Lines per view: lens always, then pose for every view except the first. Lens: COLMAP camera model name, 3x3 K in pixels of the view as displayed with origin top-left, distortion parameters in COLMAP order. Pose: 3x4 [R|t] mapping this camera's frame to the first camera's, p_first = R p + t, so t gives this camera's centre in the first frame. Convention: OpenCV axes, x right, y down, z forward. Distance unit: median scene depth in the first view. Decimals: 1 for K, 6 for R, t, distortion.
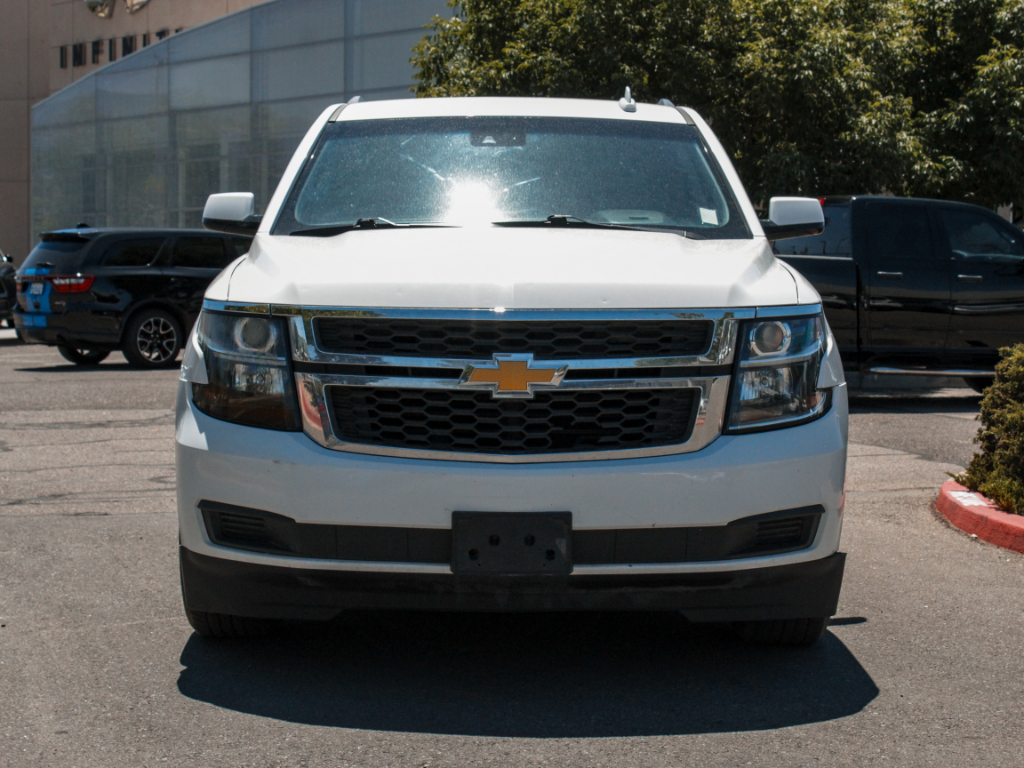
lens RADIAL K [[2317.2, 0, 512.0], [0, 2317.2, 383.8], [0, 0, 1]] dist [-0.169875, 0.000000]
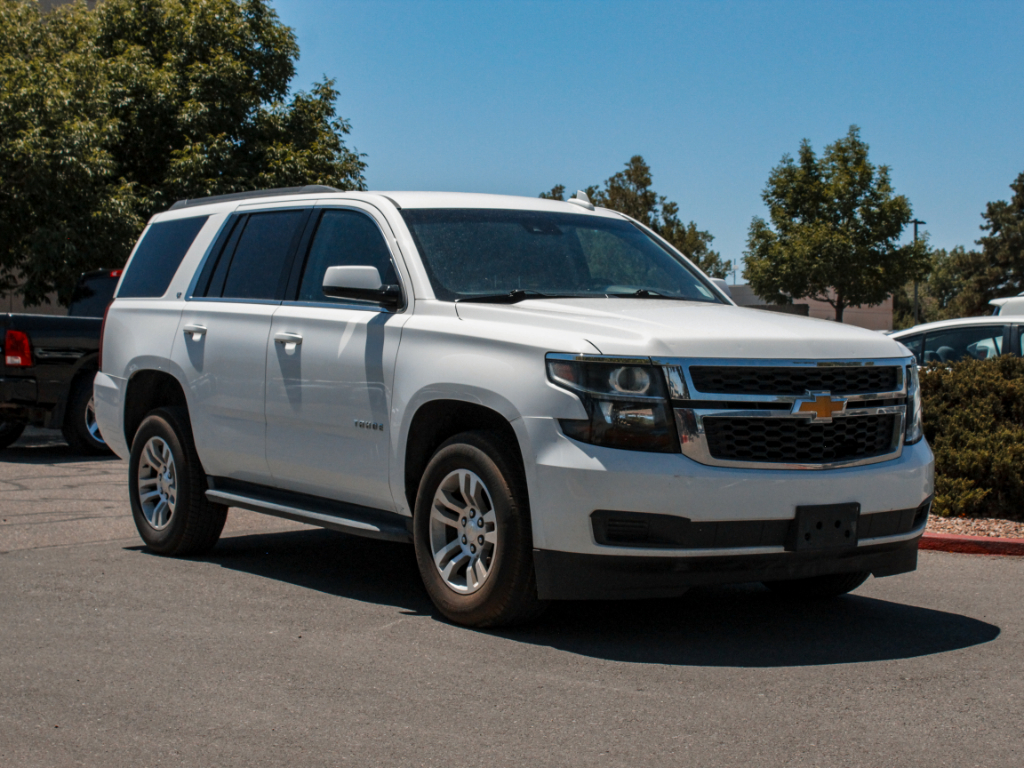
lens RADIAL K [[2082.2, 0, 512.3], [0, 2082.2, 383.1], [0, 0, 1]] dist [0.032706, 0.000000]
pose [[0.780363, -0.012289, 0.625207, -0.913478], [0.027483, 0.999515, -0.014658, -0.004371], [-0.624723, 0.028621, 0.780322, 0.133958]]
